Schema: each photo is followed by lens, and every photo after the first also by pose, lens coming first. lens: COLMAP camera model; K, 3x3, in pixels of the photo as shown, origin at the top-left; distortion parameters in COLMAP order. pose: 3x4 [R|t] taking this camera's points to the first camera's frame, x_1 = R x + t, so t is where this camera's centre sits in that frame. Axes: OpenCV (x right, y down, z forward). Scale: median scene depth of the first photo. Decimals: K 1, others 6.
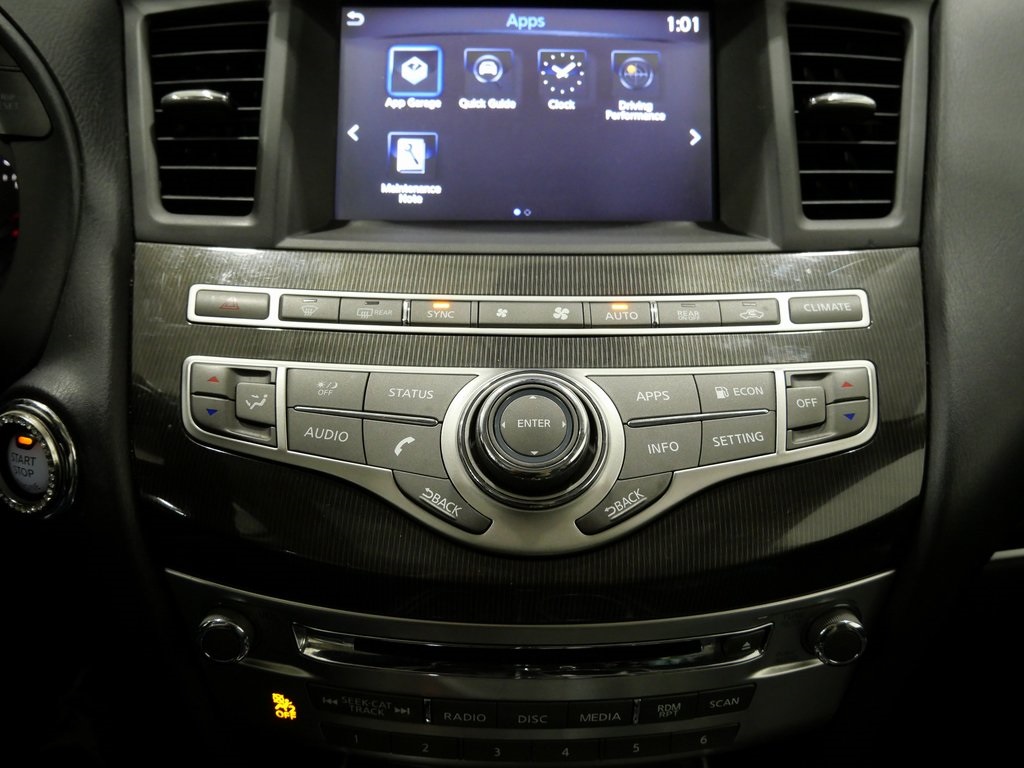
lens RADIAL K [[835.3, 0, 512.0], [0, 835.3, 384.0], [0, 0, 1]] dist [0.002262, -0.000283]
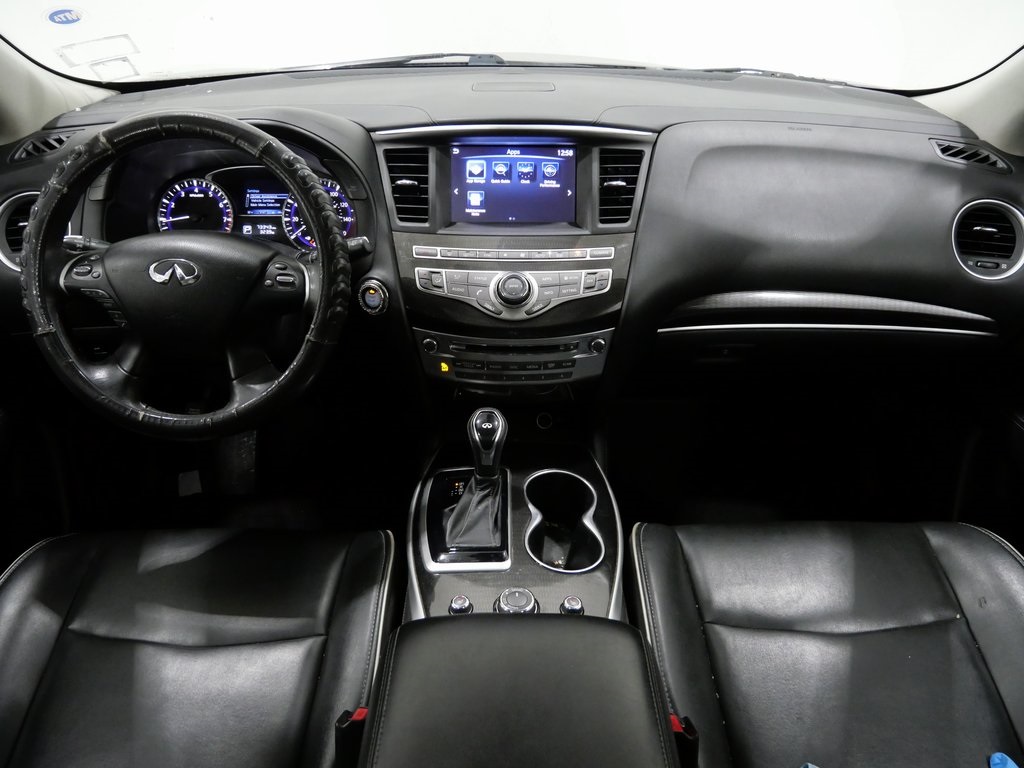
lens RADIAL K [[735.3, 0, 511.2], [0, 735.3, 373.2], [0, 0, 1]] dist [-0.020530, -0.002247]
pose [[0.999981, -0.000010, -0.006093, 0.030014], [0.000847, 0.990511, 0.137431, -0.017917], [0.006034, -0.137434, 0.990493, -2.077105]]
